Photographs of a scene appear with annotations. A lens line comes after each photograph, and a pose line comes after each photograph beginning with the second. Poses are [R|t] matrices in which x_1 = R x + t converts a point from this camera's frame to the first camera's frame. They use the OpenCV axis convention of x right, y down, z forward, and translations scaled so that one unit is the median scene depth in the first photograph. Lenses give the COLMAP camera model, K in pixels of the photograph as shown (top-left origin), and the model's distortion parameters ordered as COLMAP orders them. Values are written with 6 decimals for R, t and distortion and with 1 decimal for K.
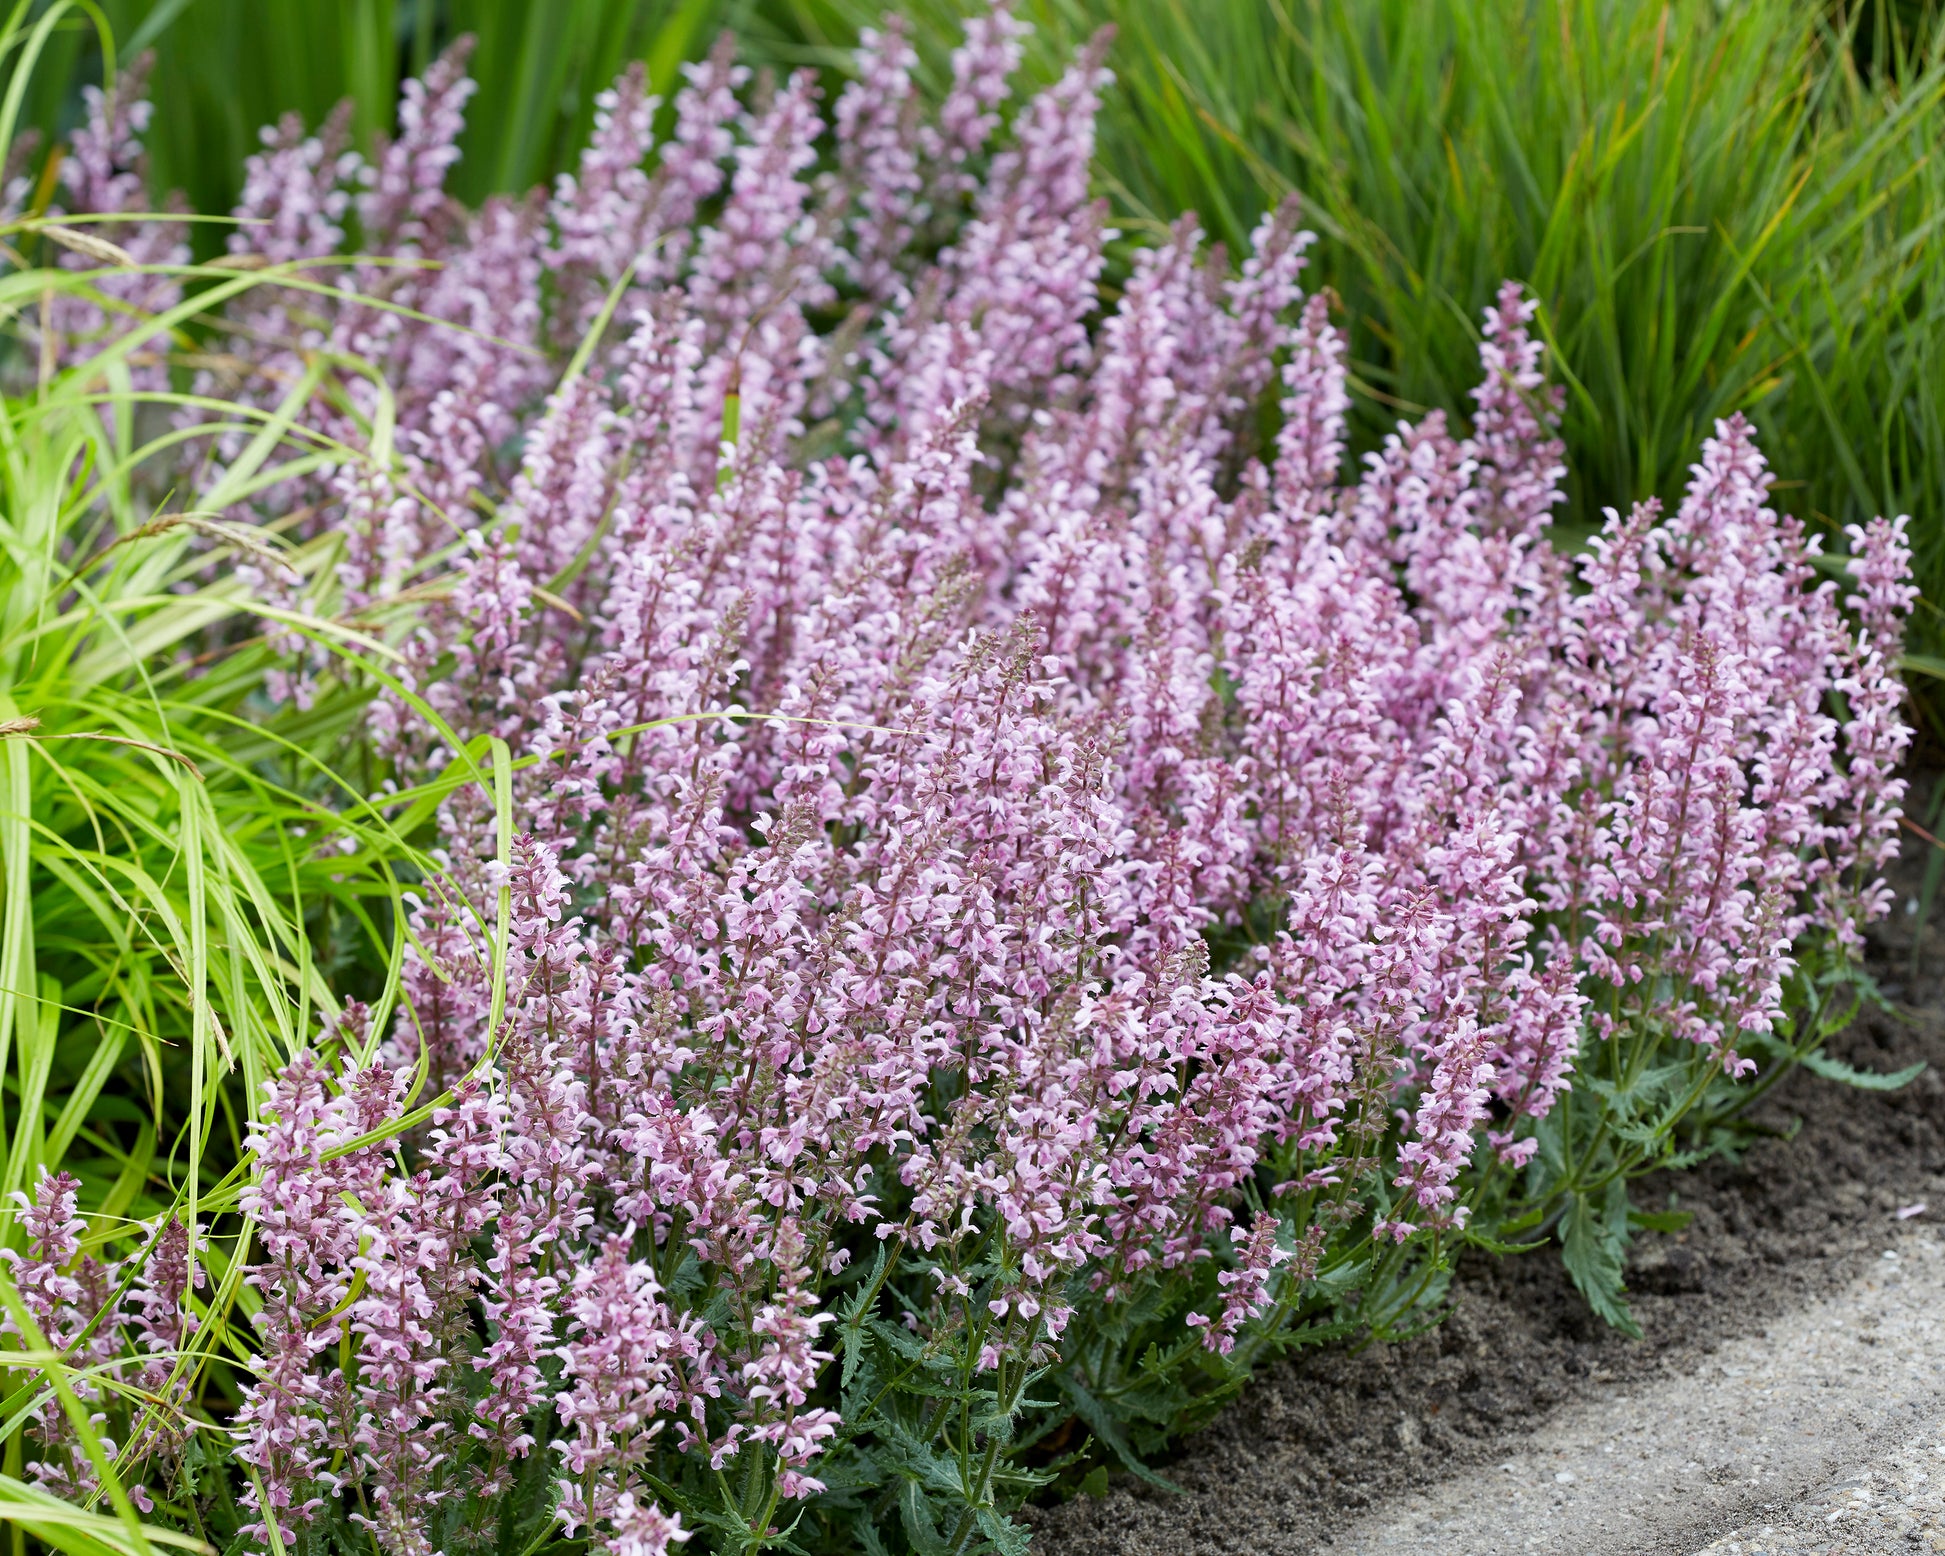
lens RADIAL K [[3640.8, 0, 972.5], [0, 3640.8, 778.0], [0, 0, 1]] dist [-0.025249, 0.202782]
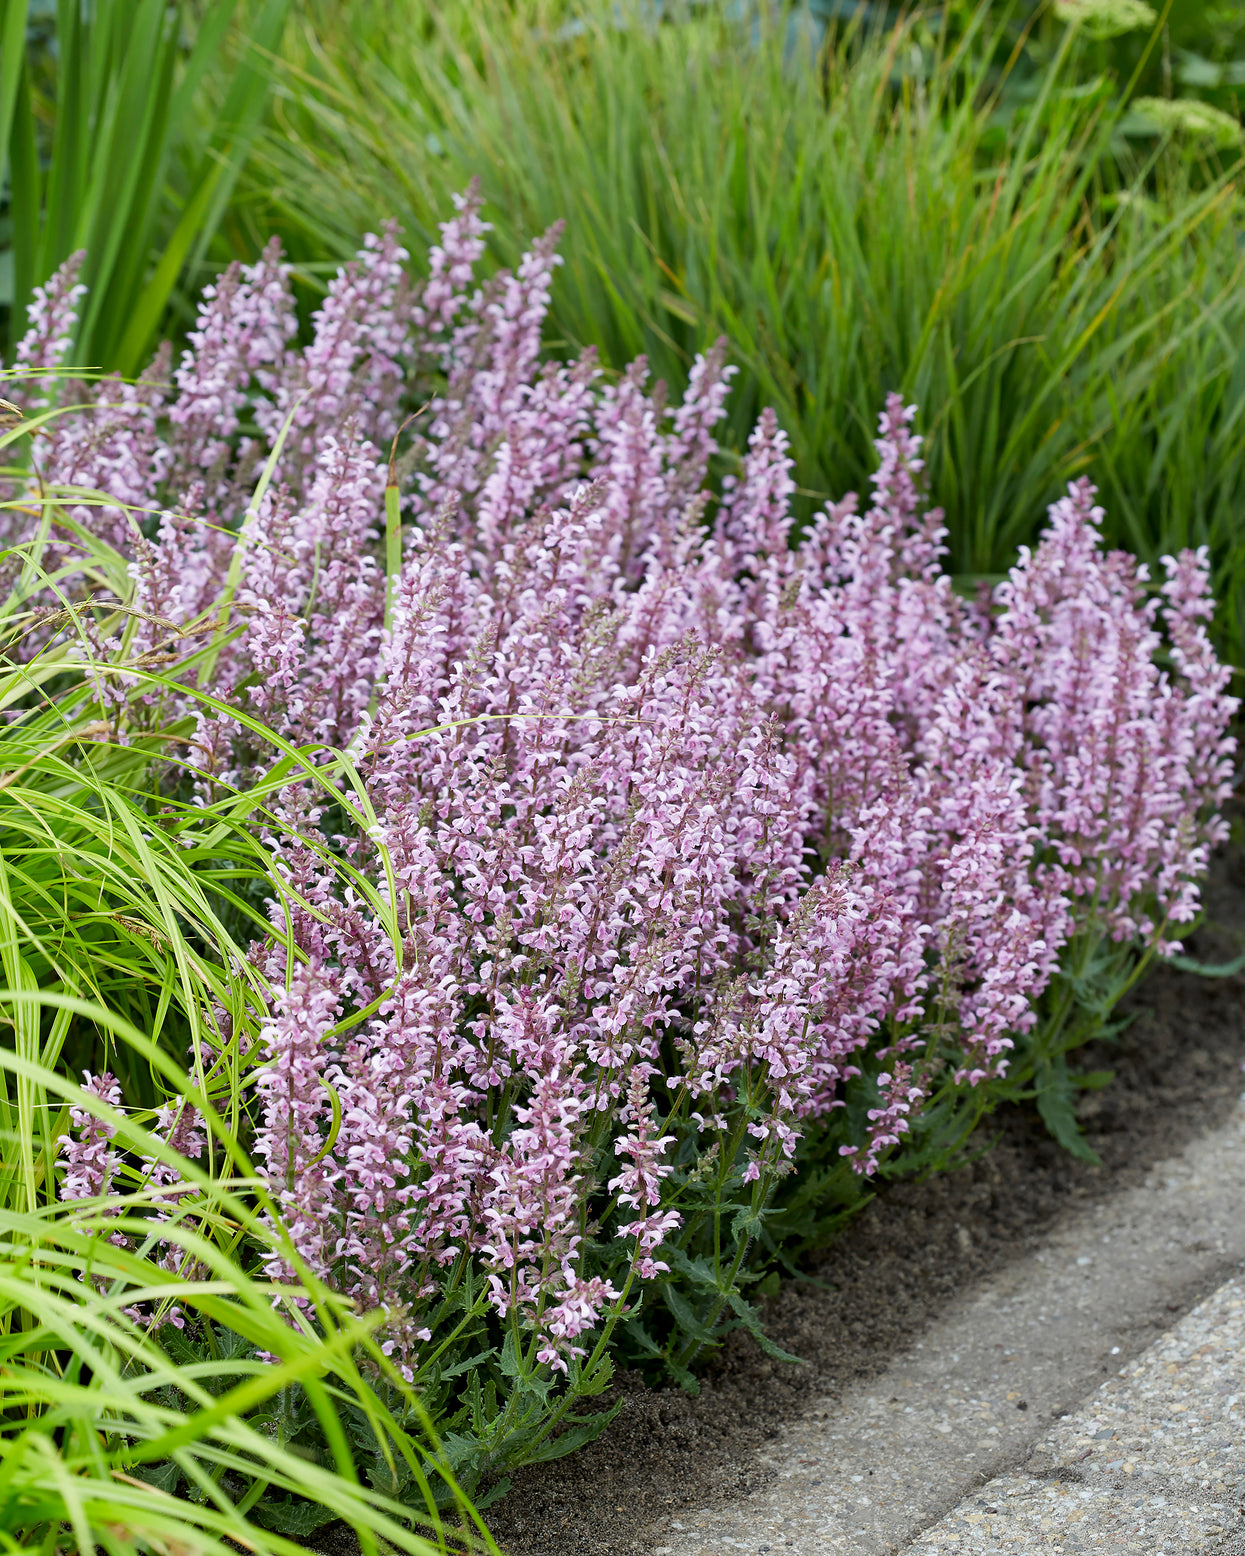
lens RADIAL K [[2912.7, 0, 622.2], [0, 2912.7, 683.6], [0, 0, 1]] dist [-0.025249, 0.202782]
pose [[0.990451, -0.068011, 0.119922, -0.100277], [0.074610, 0.995886, -0.051422, 0.019657], [-0.115931, 0.059878, 0.991451, -0.044721]]
